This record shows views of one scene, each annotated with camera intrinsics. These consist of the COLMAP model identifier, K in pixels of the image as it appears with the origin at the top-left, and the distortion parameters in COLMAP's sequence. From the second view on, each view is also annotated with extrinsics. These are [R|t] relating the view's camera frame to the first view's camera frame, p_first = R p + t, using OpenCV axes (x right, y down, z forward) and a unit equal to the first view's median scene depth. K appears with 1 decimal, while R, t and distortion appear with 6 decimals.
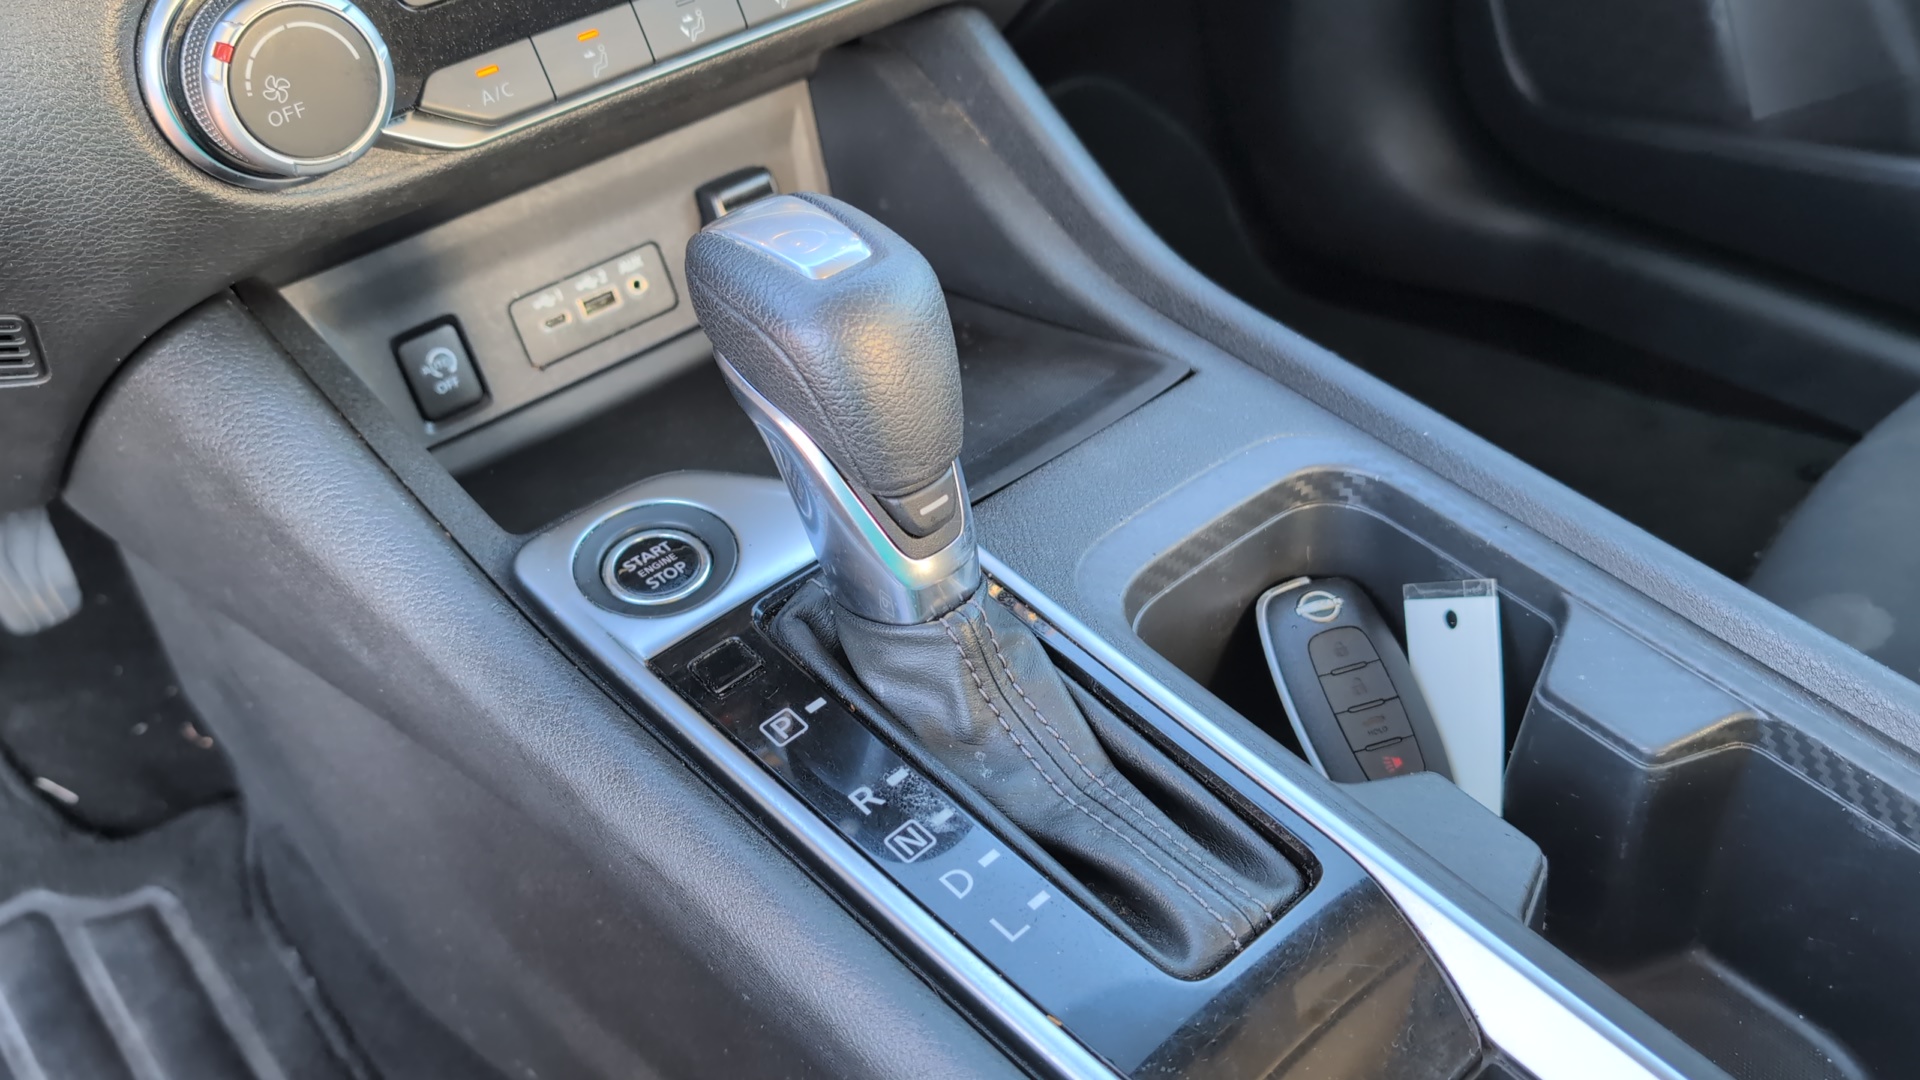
lens RADIAL K [[1619.4, 0, 960.0], [0, 1619.4, 540.0], [0, 0, 1]] dist [0.056577, -0.112212]
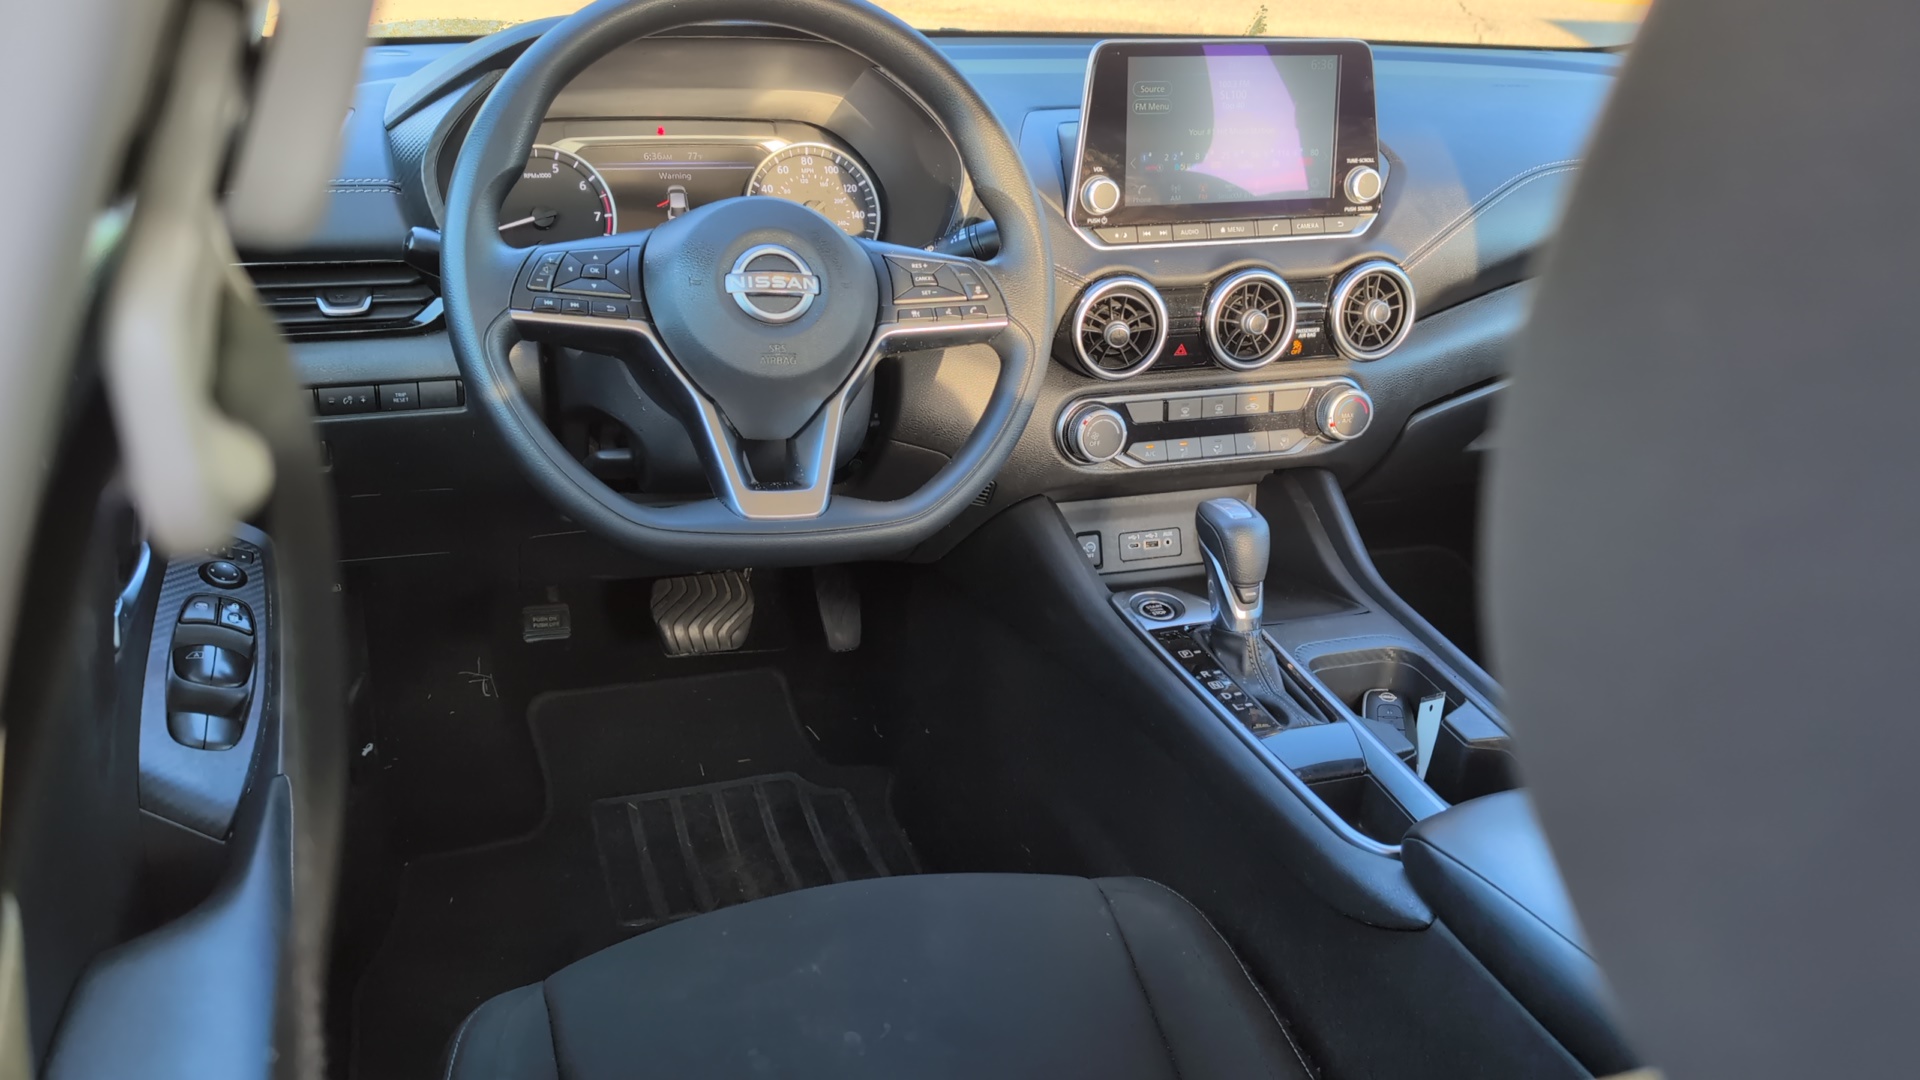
lens RADIAL K [[1619.4, 0, 960.0], [0, 1619.4, 540.0], [0, 0, 1]] dist [0.056577, -0.112212]
pose [[0.926445, 0.237678, -0.291906, 0.294676], [-0.309122, 0.922878, -0.229652, 0.648889], [0.214811, 0.302995, 0.928467, -1.757920]]
